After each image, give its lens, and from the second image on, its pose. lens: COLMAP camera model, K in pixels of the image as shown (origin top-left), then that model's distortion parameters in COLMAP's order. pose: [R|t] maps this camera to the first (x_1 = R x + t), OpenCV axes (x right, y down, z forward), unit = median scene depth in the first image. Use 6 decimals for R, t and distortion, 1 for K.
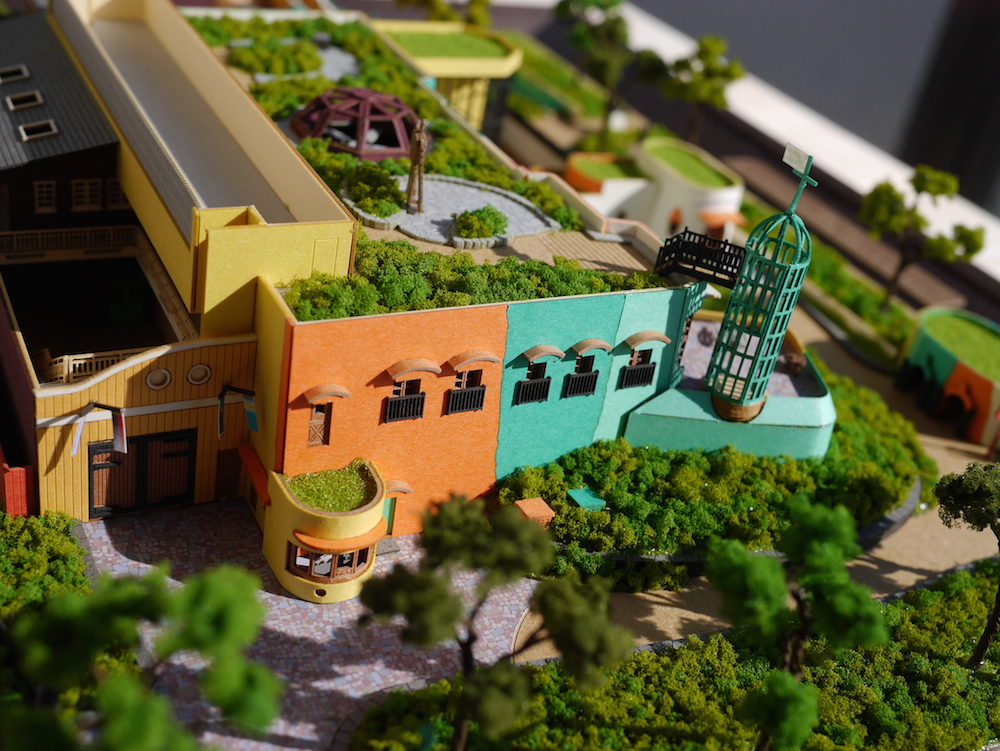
lens RADIAL K [[1168.1, 0, 500.0], [0, 1168.1, 375.5], [0, 0, 1]] dist [-0.023504, 0.031276]
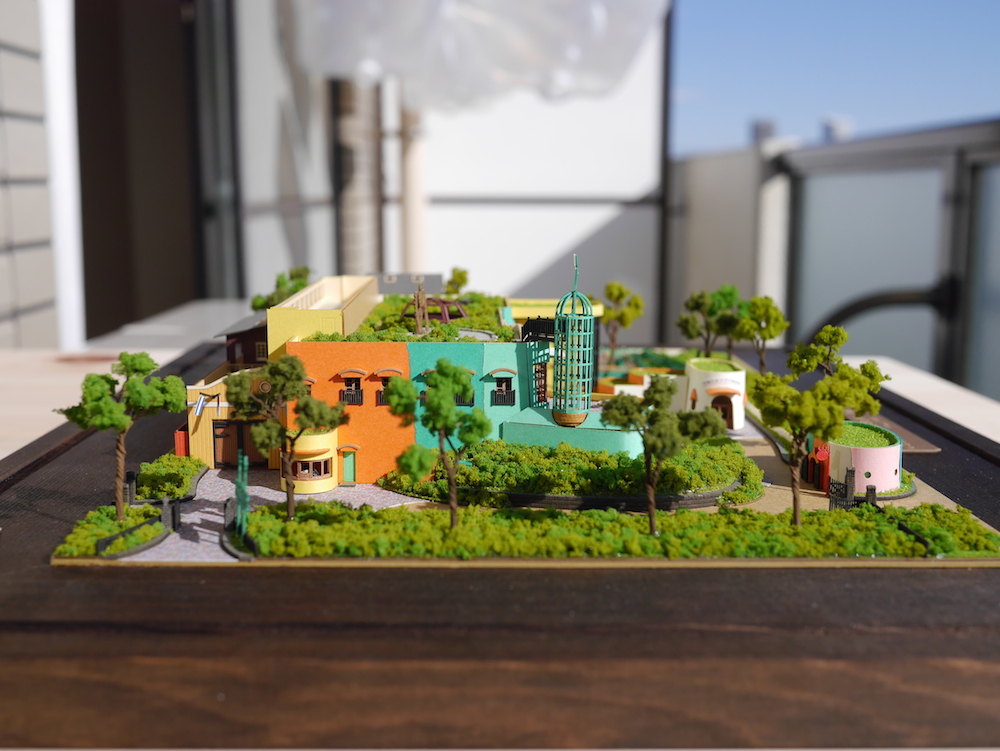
lens RADIAL K [[1168.1, 0, 500.0], [0, 1168.1, 375.5], [0, 0, 1]] dist [-0.023504, 0.031276]
pose [[0.878879, -0.100727, -0.466289, 0.918647], [-0.110500, 0.907885, -0.404395, 0.665872], [0.464070, 0.406939, 0.786791, -0.346315]]
